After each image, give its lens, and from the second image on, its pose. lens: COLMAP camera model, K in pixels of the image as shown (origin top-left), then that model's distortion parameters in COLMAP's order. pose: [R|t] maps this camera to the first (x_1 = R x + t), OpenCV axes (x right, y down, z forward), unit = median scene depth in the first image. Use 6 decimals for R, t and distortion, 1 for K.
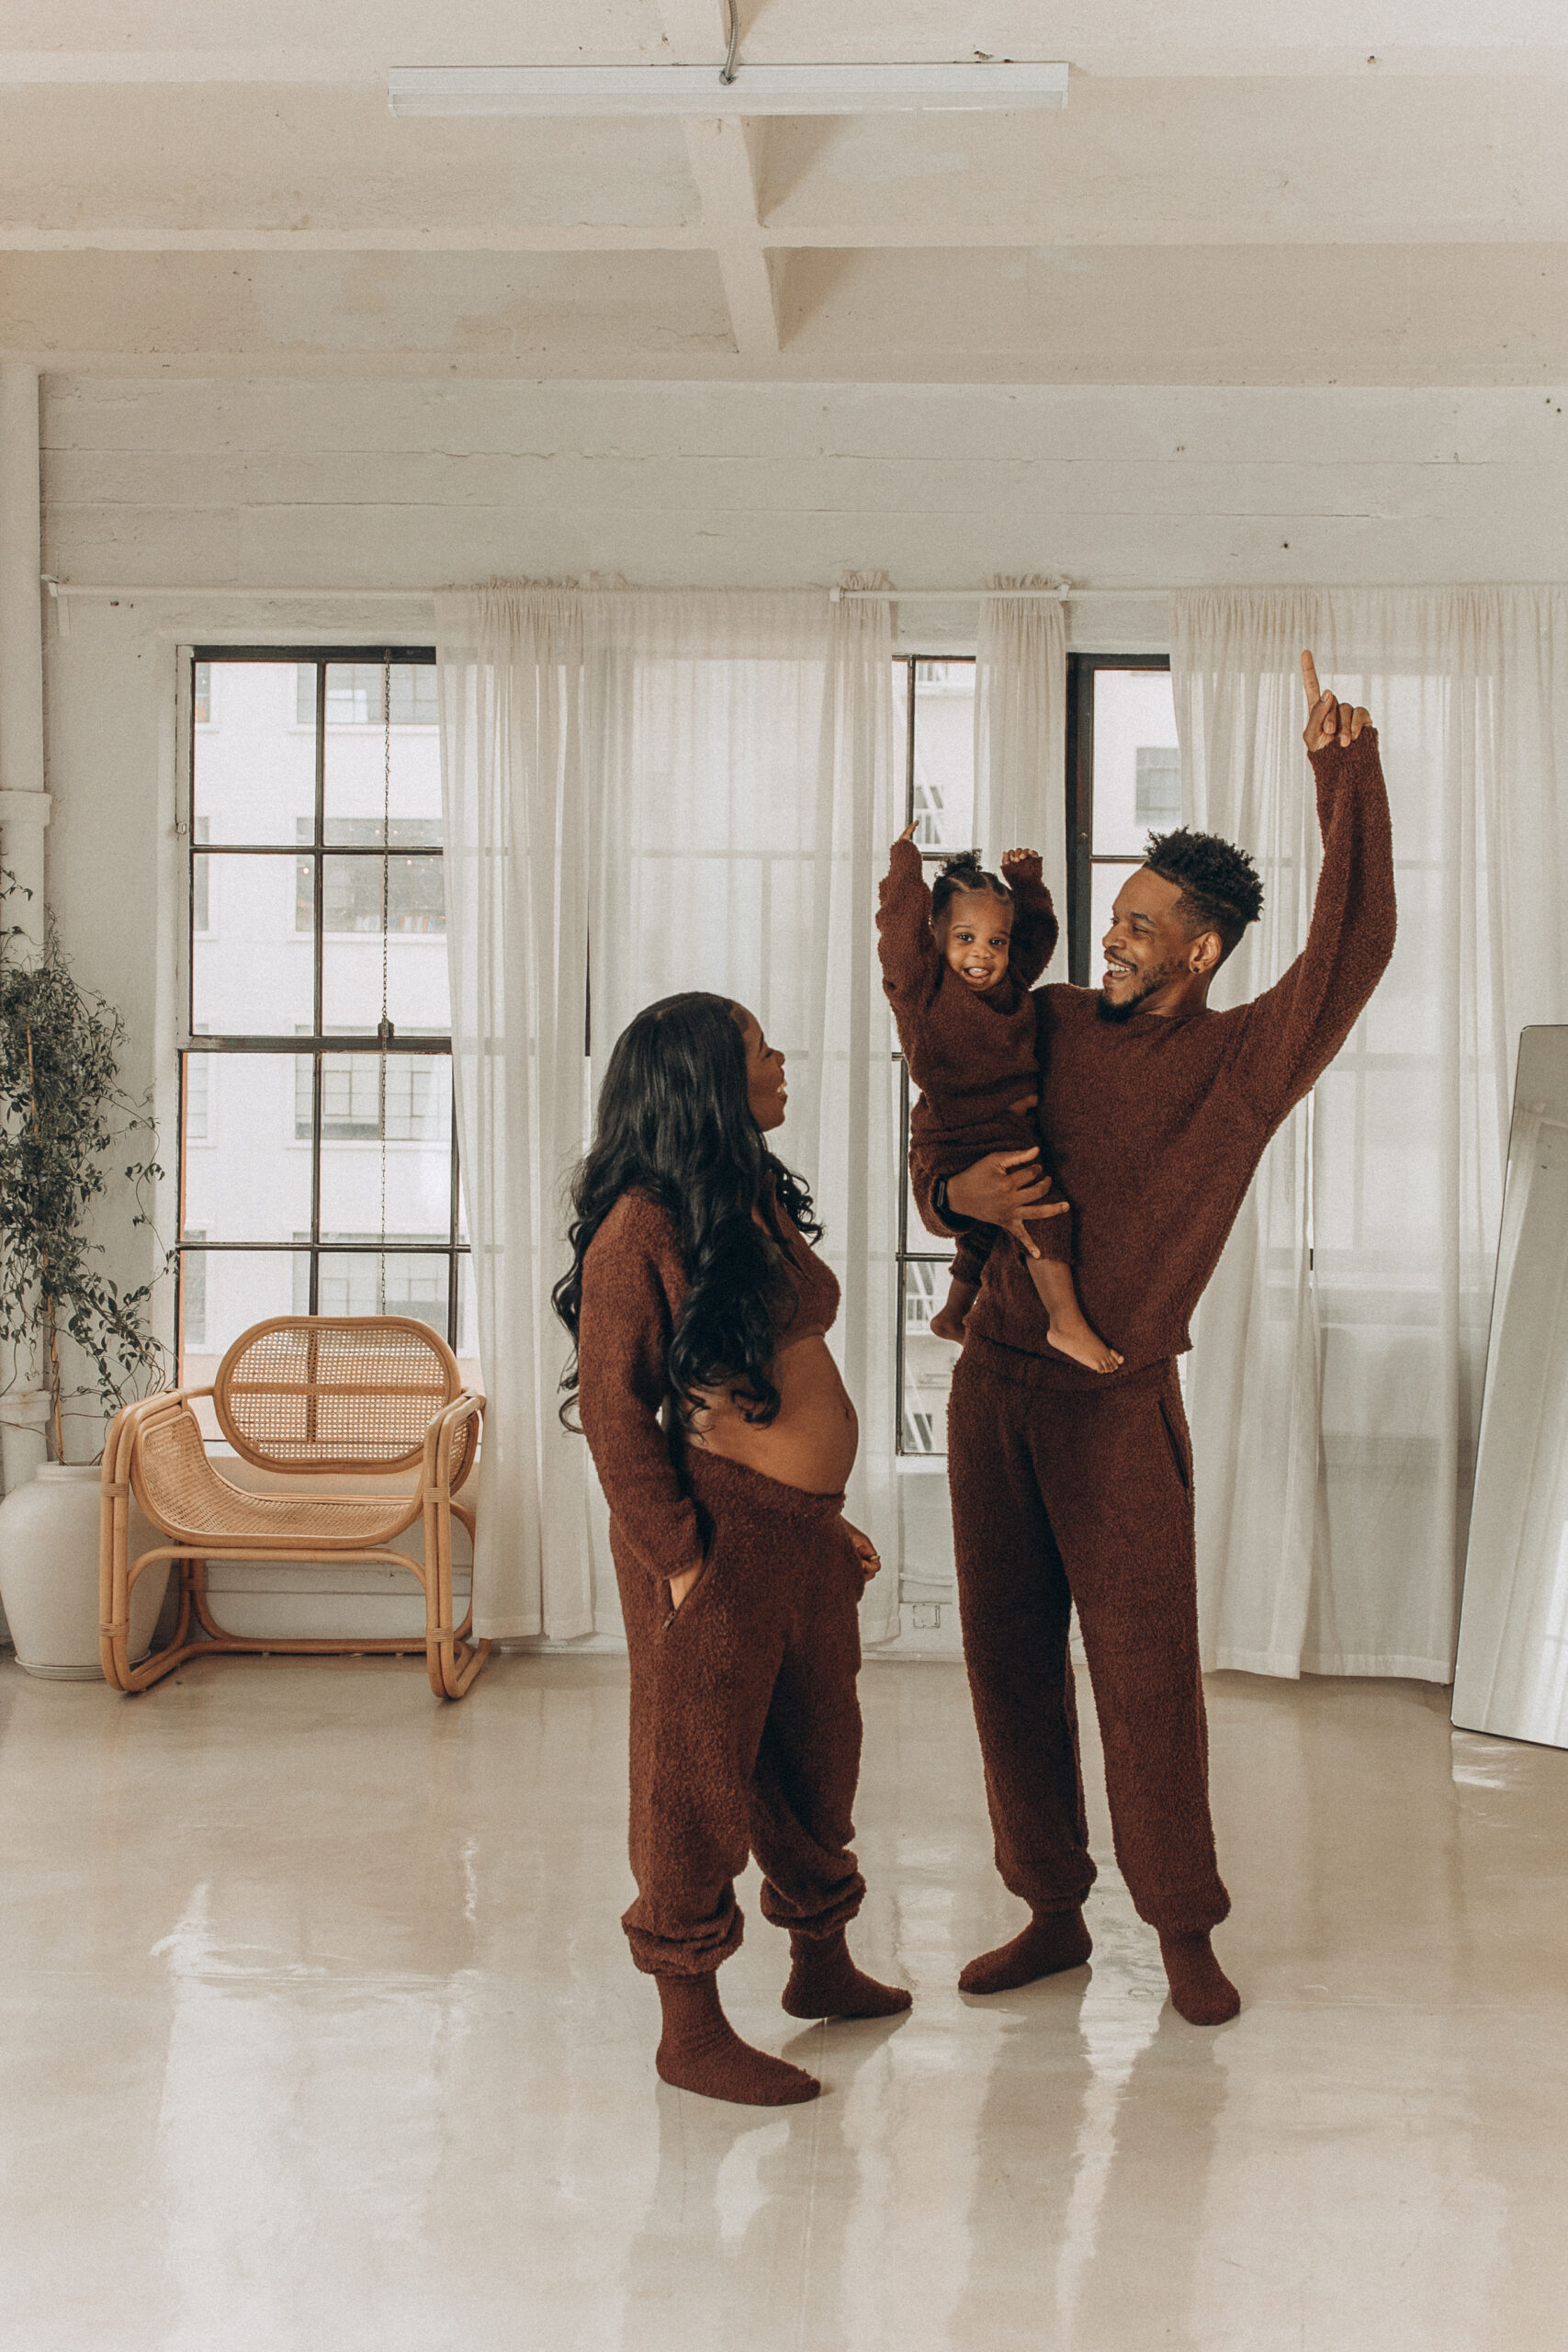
lens RADIAL K [[2517.4, 0, 772.3], [0, 2517.4, 1164.6], [0, 0, 1]] dist [0.026554, -0.016244]
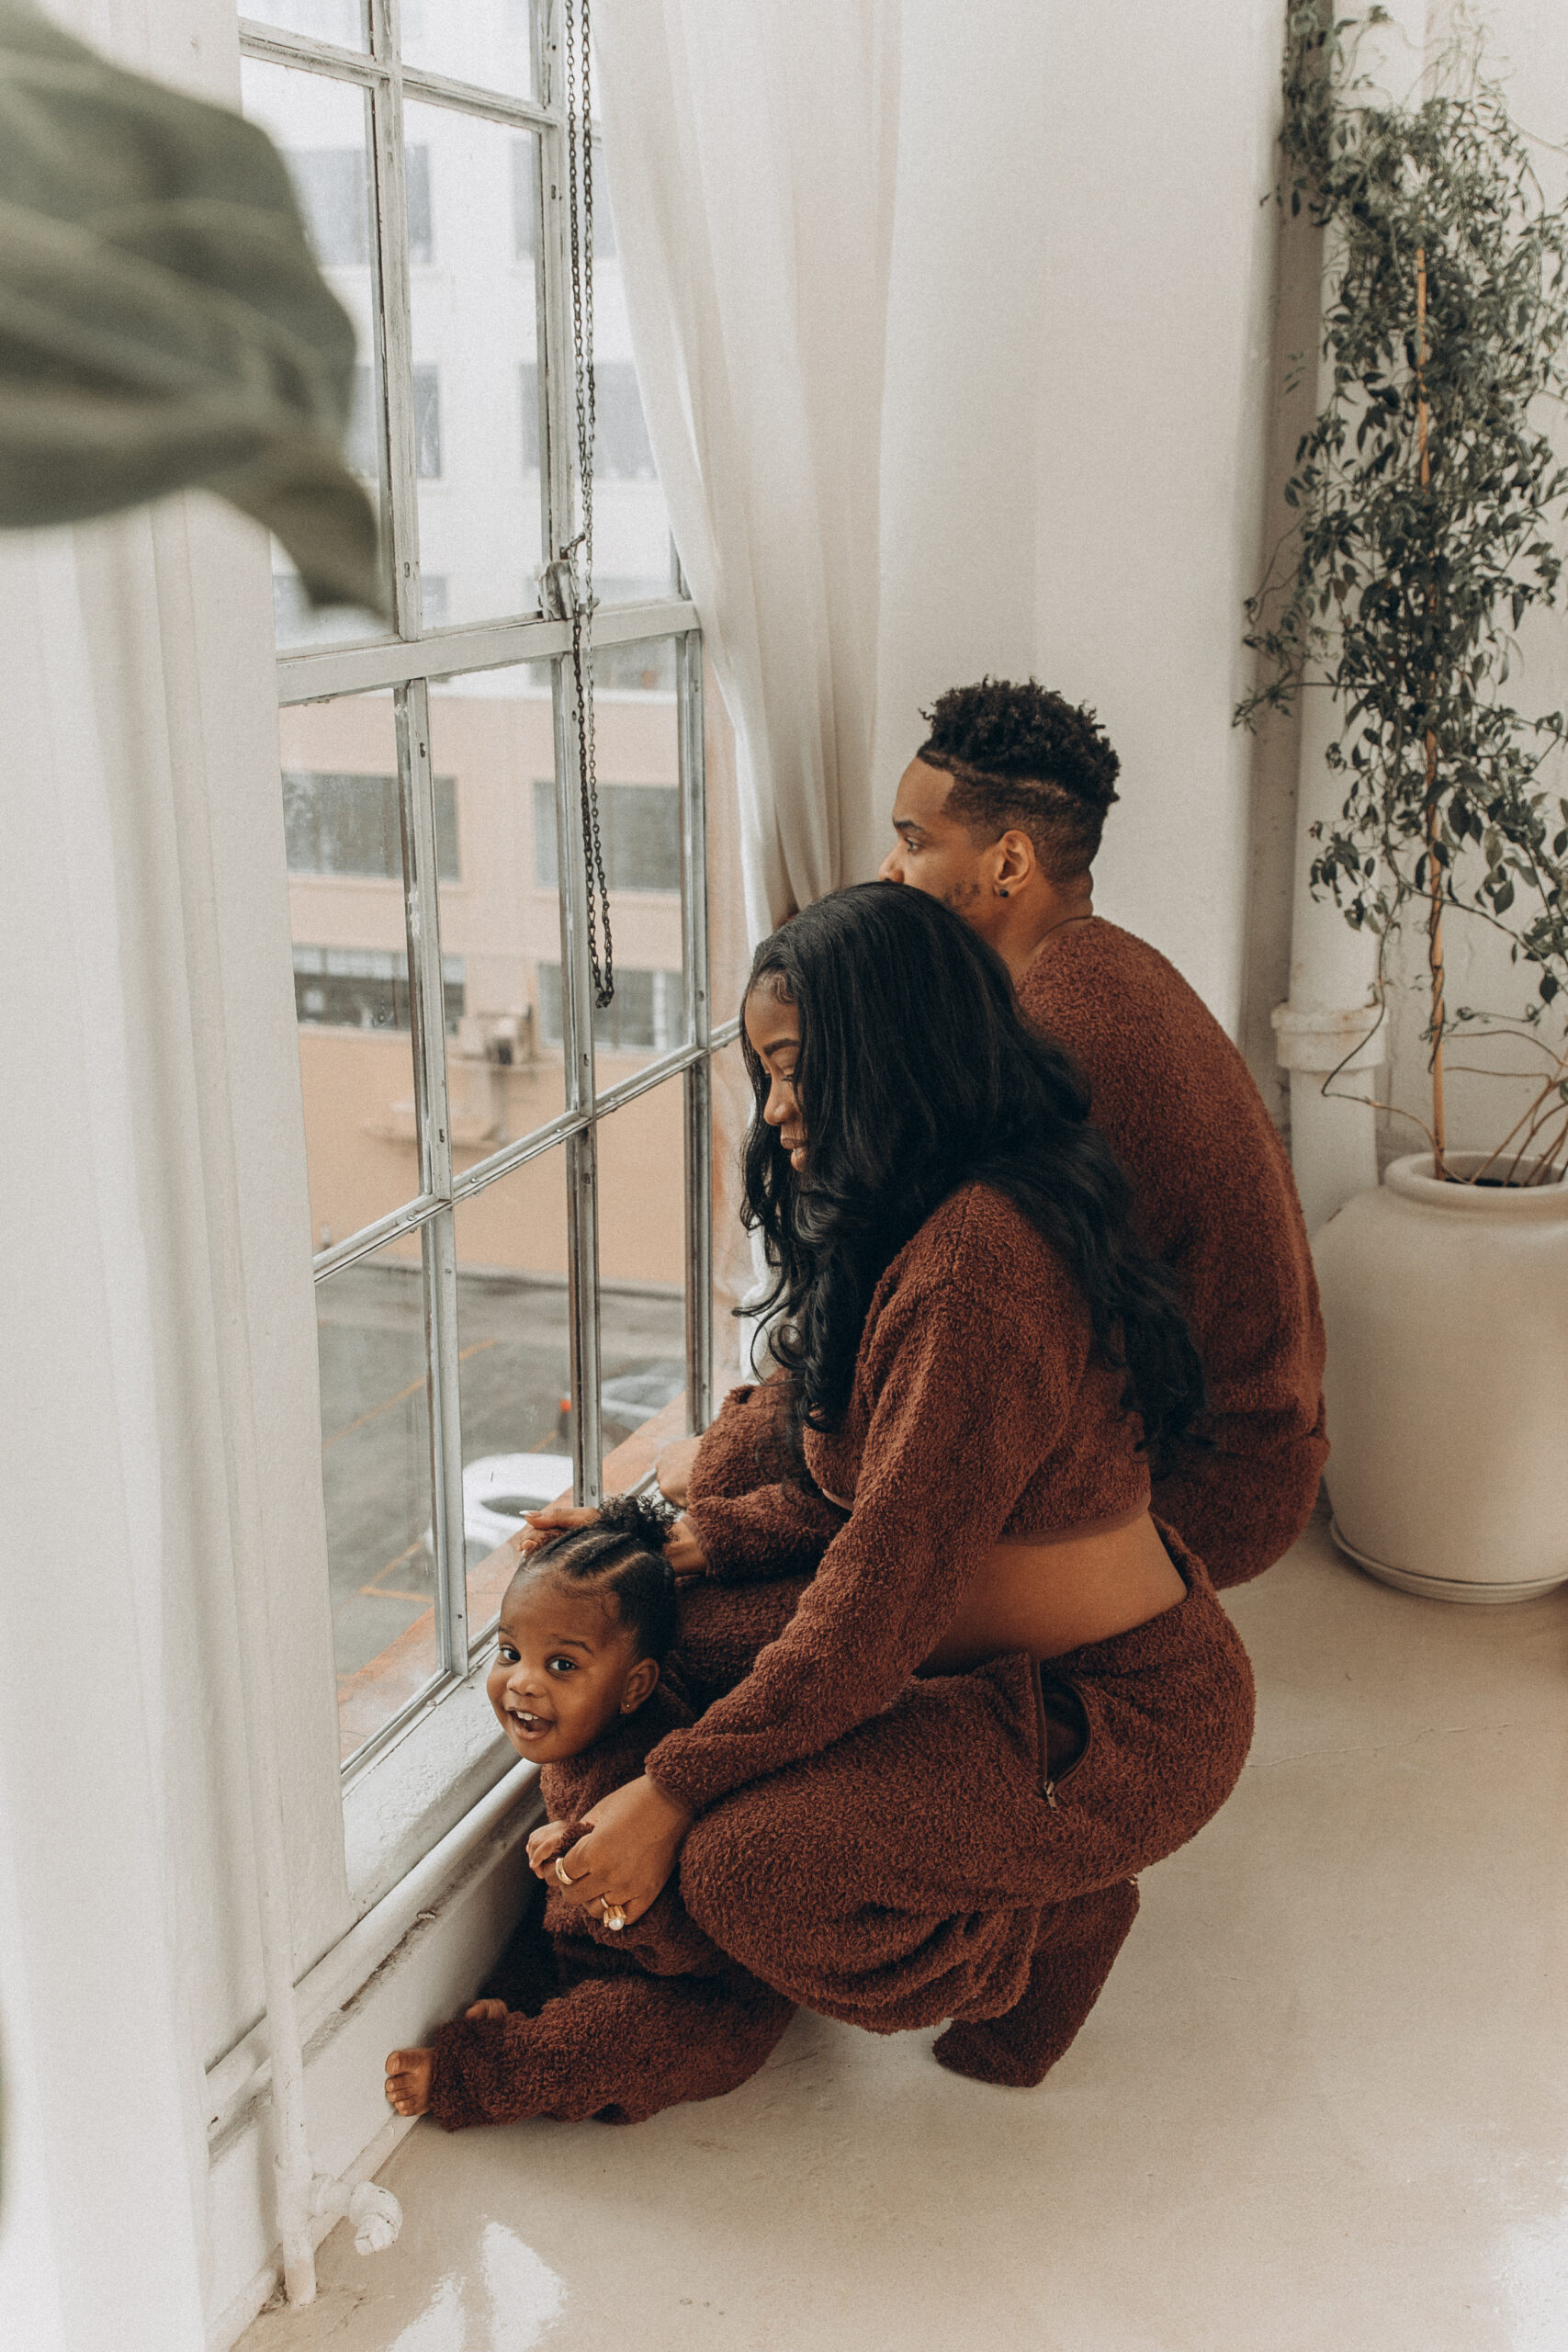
lens RADIAL K [[2517.4, 0, 772.3], [0, 2517.4, 1164.6], [0, 0, 1]] dist [0.026554, -0.016244]
pose [[0.946928, 0.073518, -0.312926, -0.247069], [0.011169, 0.965382, 0.260600, -0.012622], [0.321252, -0.250264, 0.913326, 0.501134]]
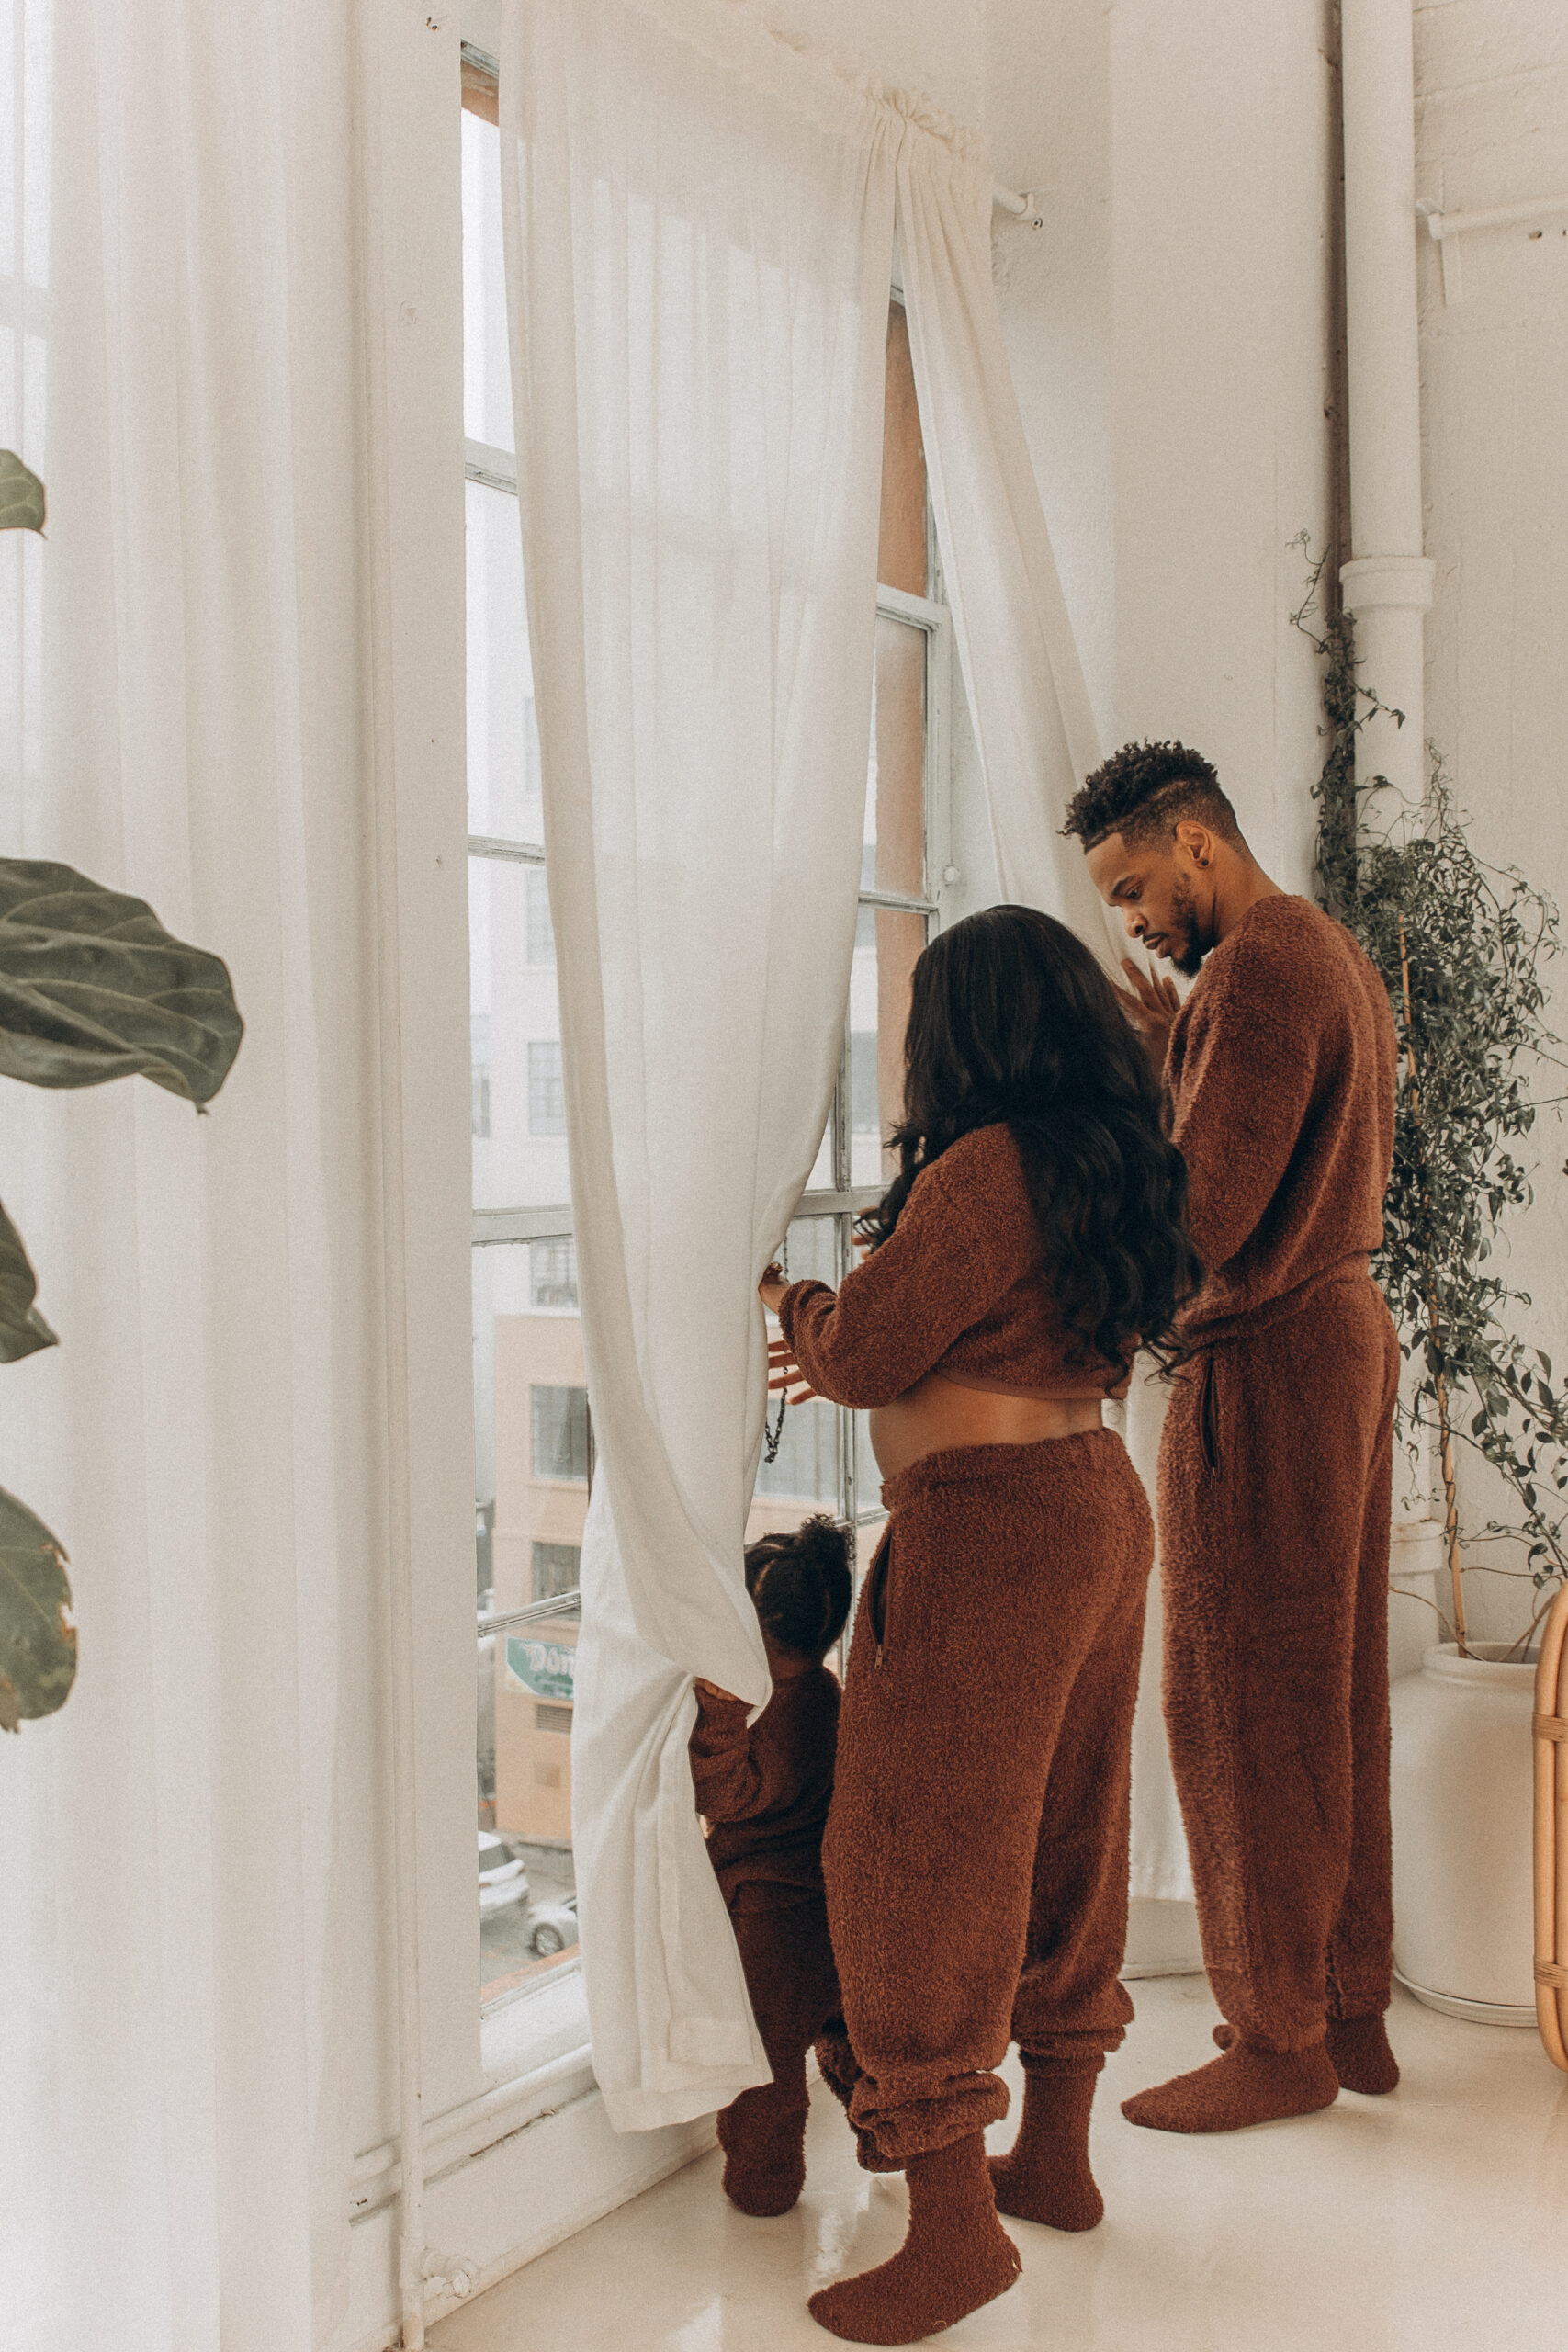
lens RADIAL K [[2517.4, 0, 772.3], [0, 2517.4, 1164.6], [0, 0, 1]] dist [0.026554, -0.016244]
pose [[0.859779, -0.006735, -0.510622, -0.112724], [0.012699, 0.999886, 0.008193, -0.005282], [0.510508, -0.013529, 0.859766, 0.391662]]
